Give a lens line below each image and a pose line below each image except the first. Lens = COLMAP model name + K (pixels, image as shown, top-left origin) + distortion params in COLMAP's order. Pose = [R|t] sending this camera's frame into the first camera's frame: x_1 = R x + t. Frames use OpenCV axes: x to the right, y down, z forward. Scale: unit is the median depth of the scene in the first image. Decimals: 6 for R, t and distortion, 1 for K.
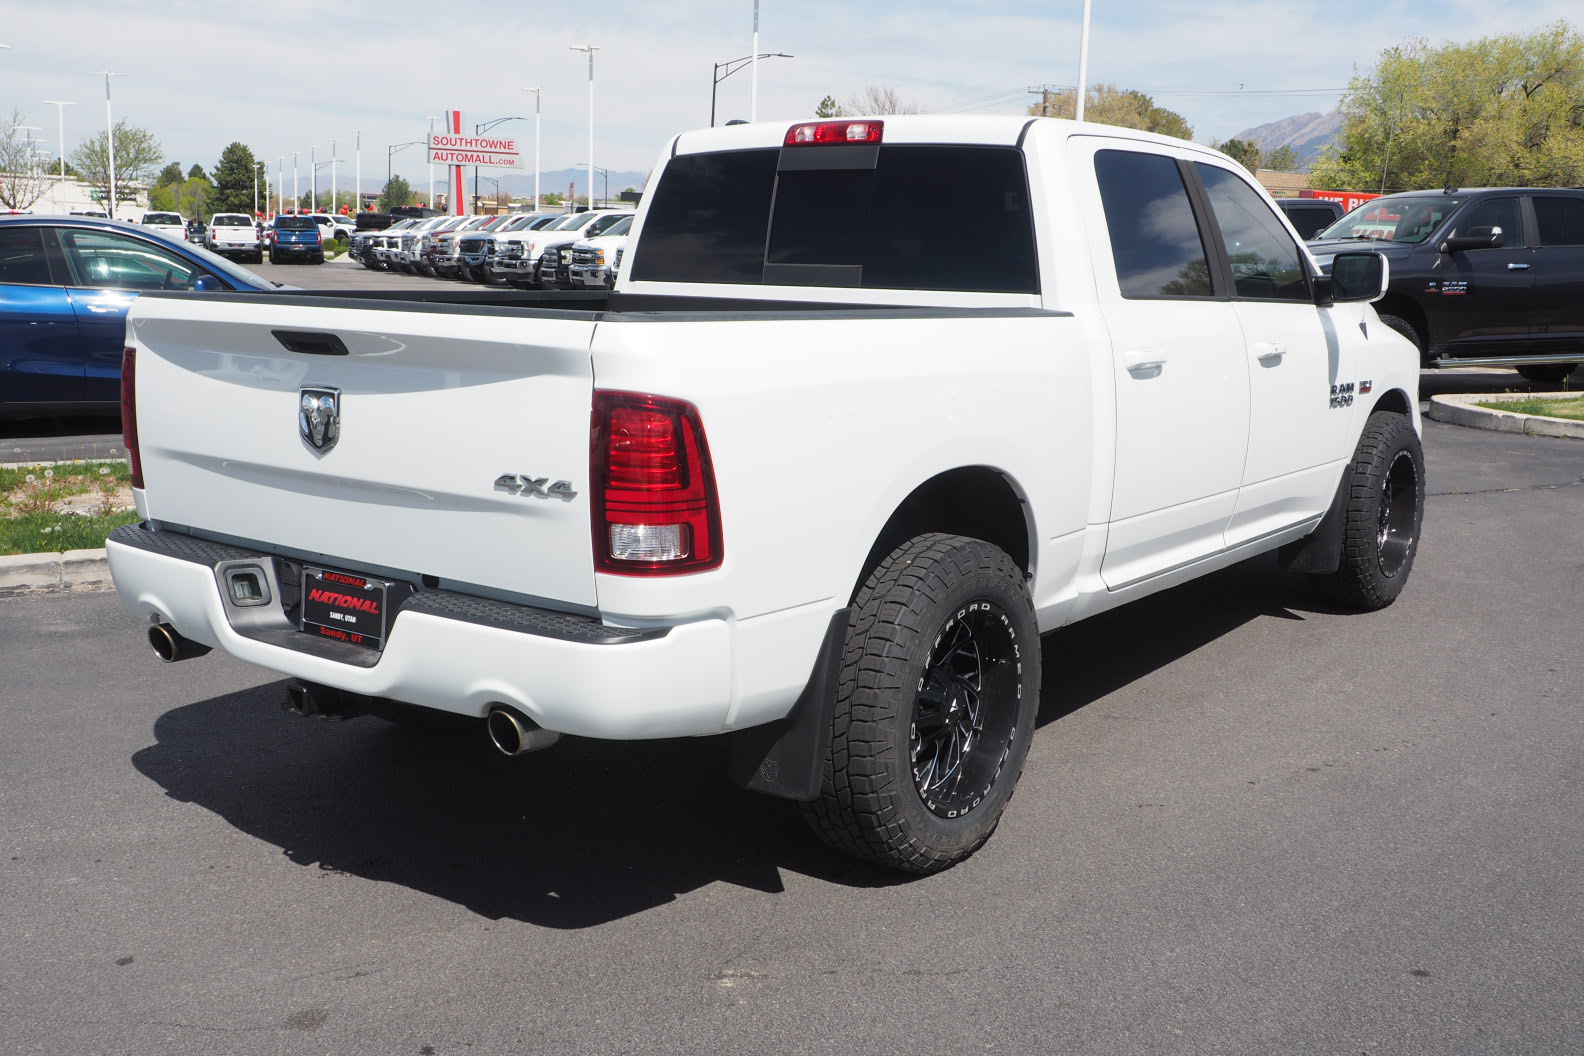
lens RADIAL K [[1639.1, 0, 833.9], [0, 1639.1, 535.0], [0, 0, 1]] dist [-0.026803, 0.000000]
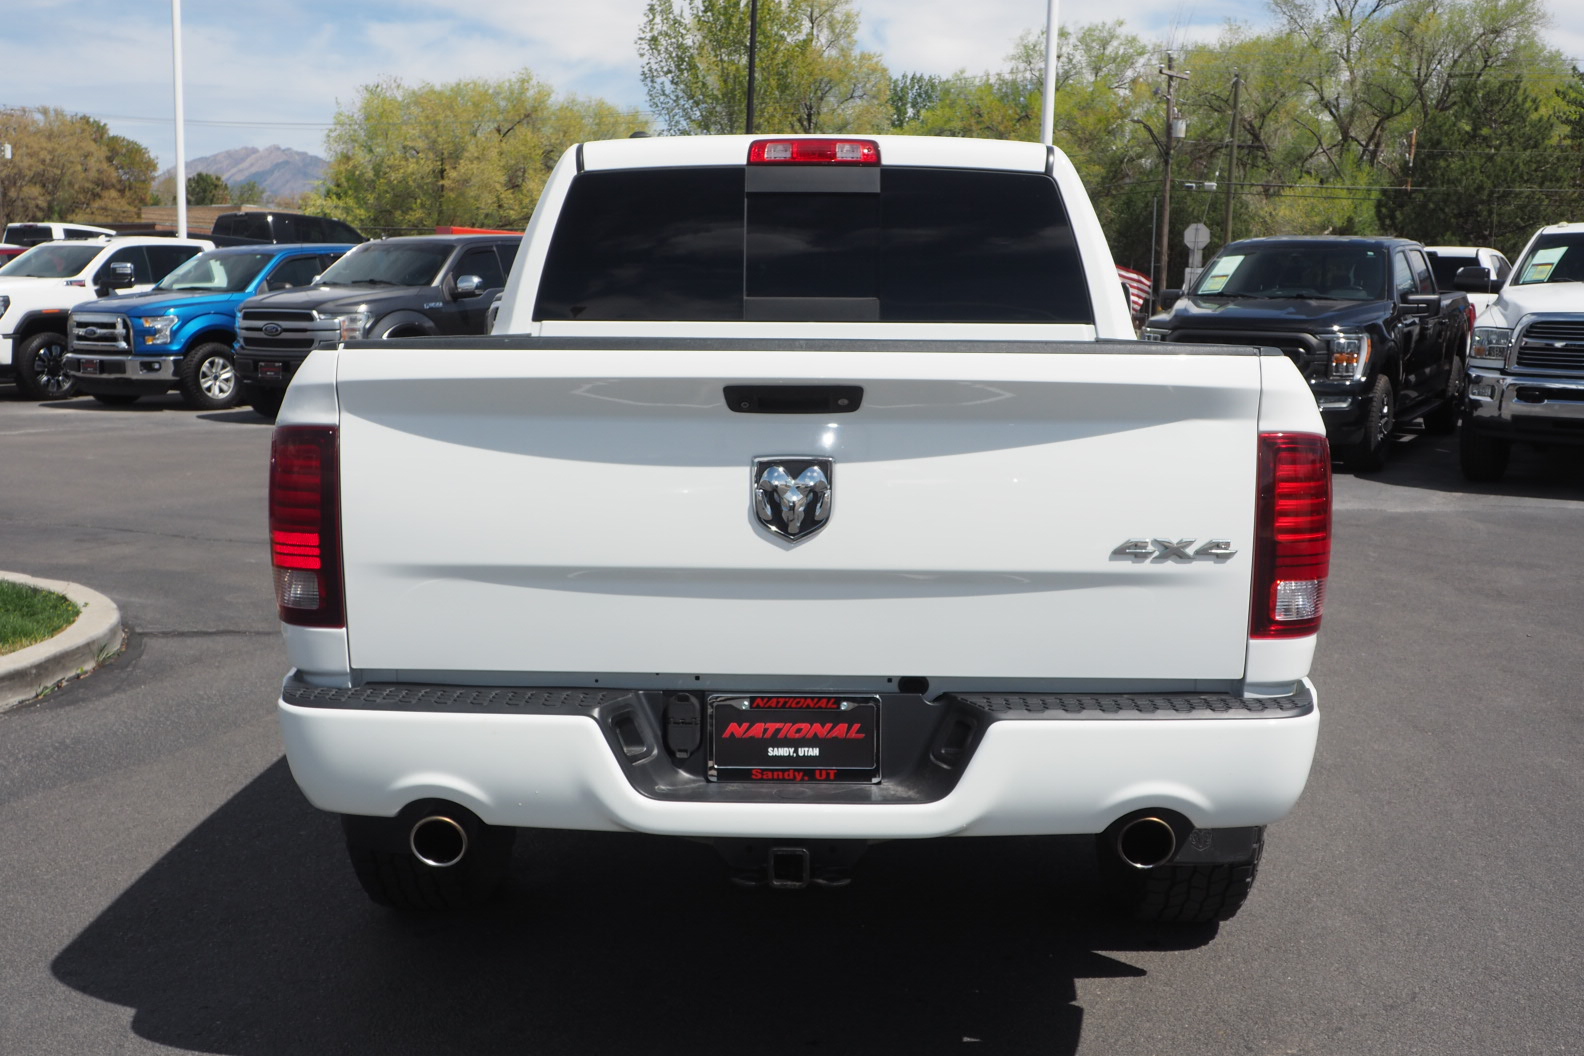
lens RADIAL K [[1675.2, 0, 806.9], [0, 1675.2, 570.5], [0, 0, 1]] dist [-0.026245, 0.000000]
pose [[0.807357, -0.103032, 0.580999, -0.265422], [0.106665, 0.993900, 0.028032, -0.020094], [-0.580343, 0.039340, 0.813422, 0.124166]]
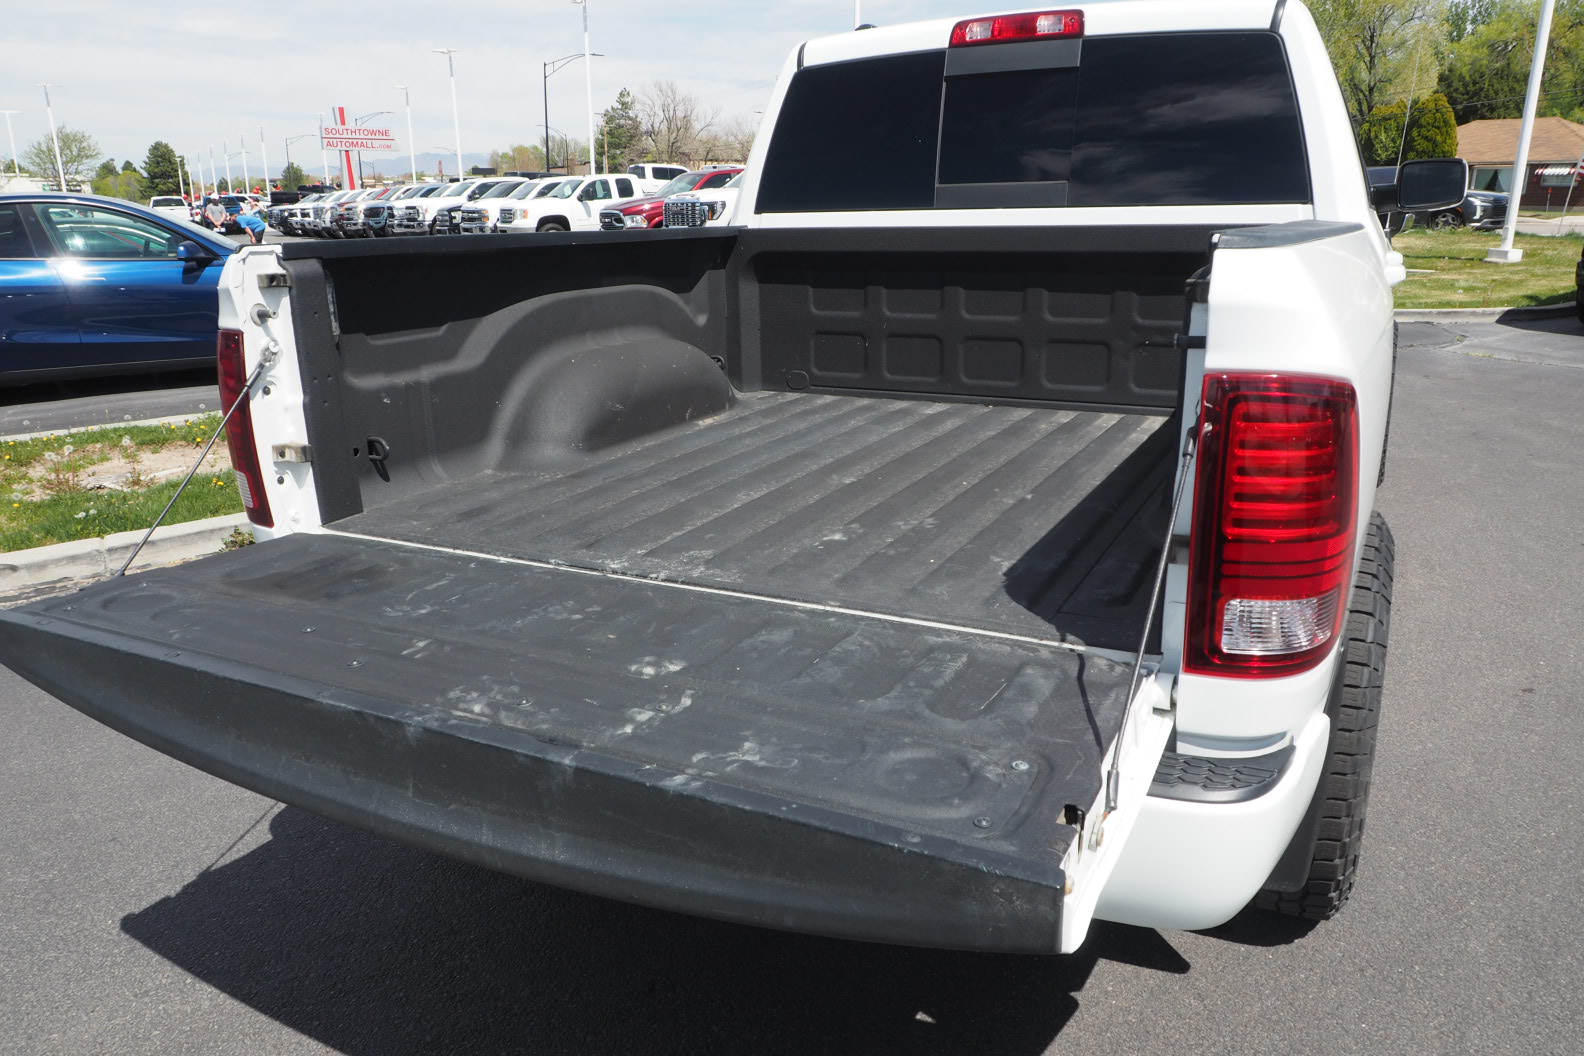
lens RADIAL K [[1116.7, 0, 804.0], [0, 1116.7, 535.4], [0, 0, 1]] dist [-0.029342, 0.000512]
pose [[0.985351, -0.086247, 0.147120, -0.104839], [0.068457, 0.990169, 0.121976, -0.027073], [-0.156194, -0.110118, 0.981569, 0.192438]]
